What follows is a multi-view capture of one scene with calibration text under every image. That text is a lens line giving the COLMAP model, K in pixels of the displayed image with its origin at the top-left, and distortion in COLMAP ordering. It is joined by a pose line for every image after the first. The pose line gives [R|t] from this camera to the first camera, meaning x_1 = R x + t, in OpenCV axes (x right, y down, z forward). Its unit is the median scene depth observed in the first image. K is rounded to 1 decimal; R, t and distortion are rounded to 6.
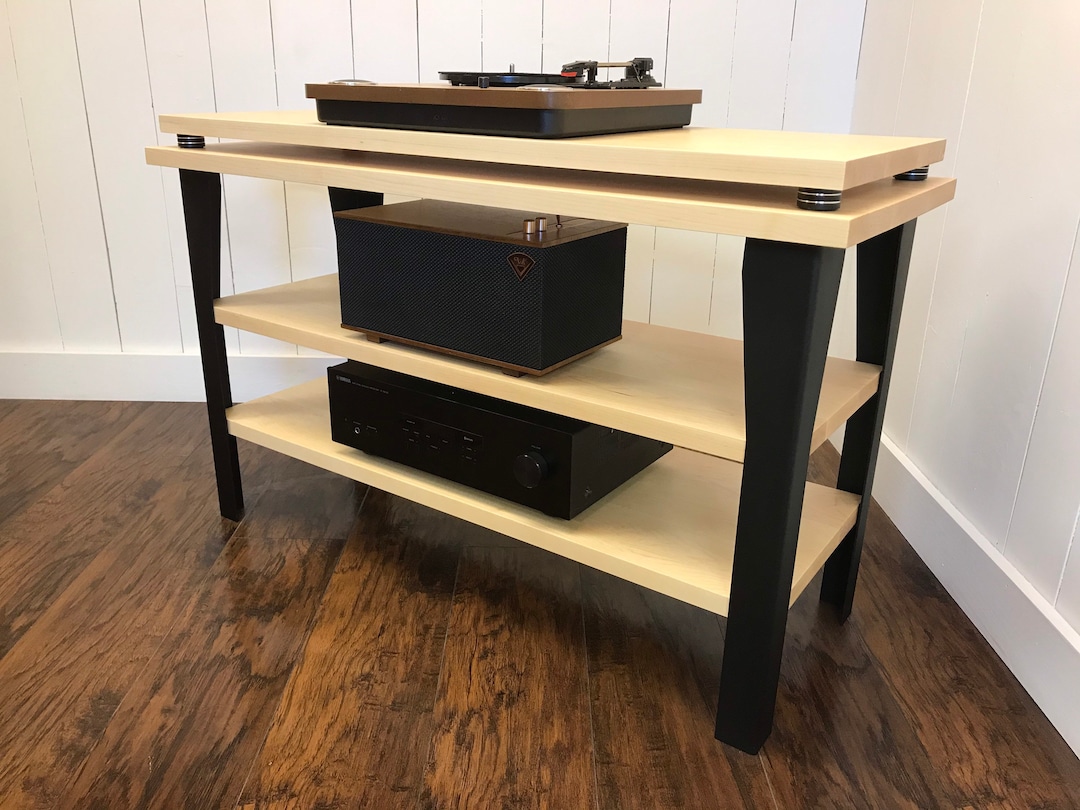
lens RADIAL K [[862.7, 0, 540.0], [0, 862.7, 405.0], [0, 0, 1]] dist [0.008787, 0.001480]
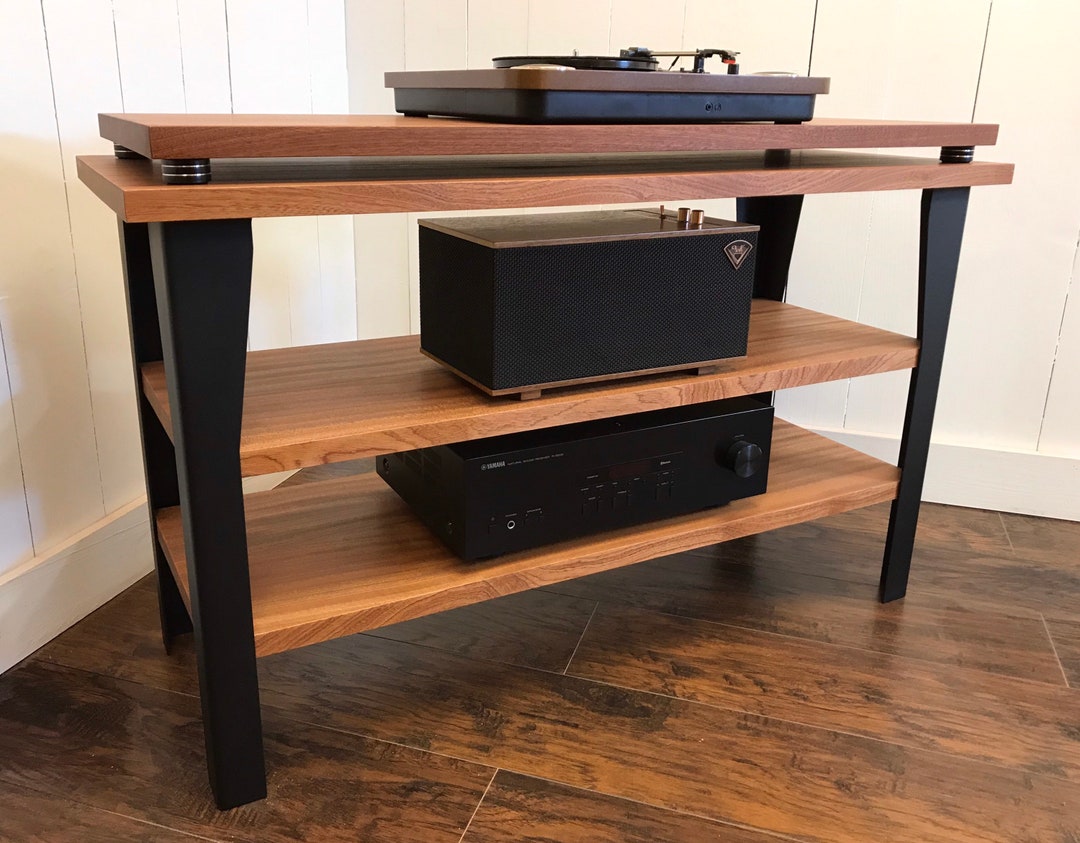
lens RADIAL K [[948.2, 0, 503.4], [0, 948.2, 390.6], [0, 0, 1]] dist [-0.057447, 0.116818]
pose [[0.325935, -0.287481, 0.900623, -1.030232], [0.322706, 0.929258, 0.179835, -0.307465], [-0.888610, 0.232022, 0.395649, 0.865343]]
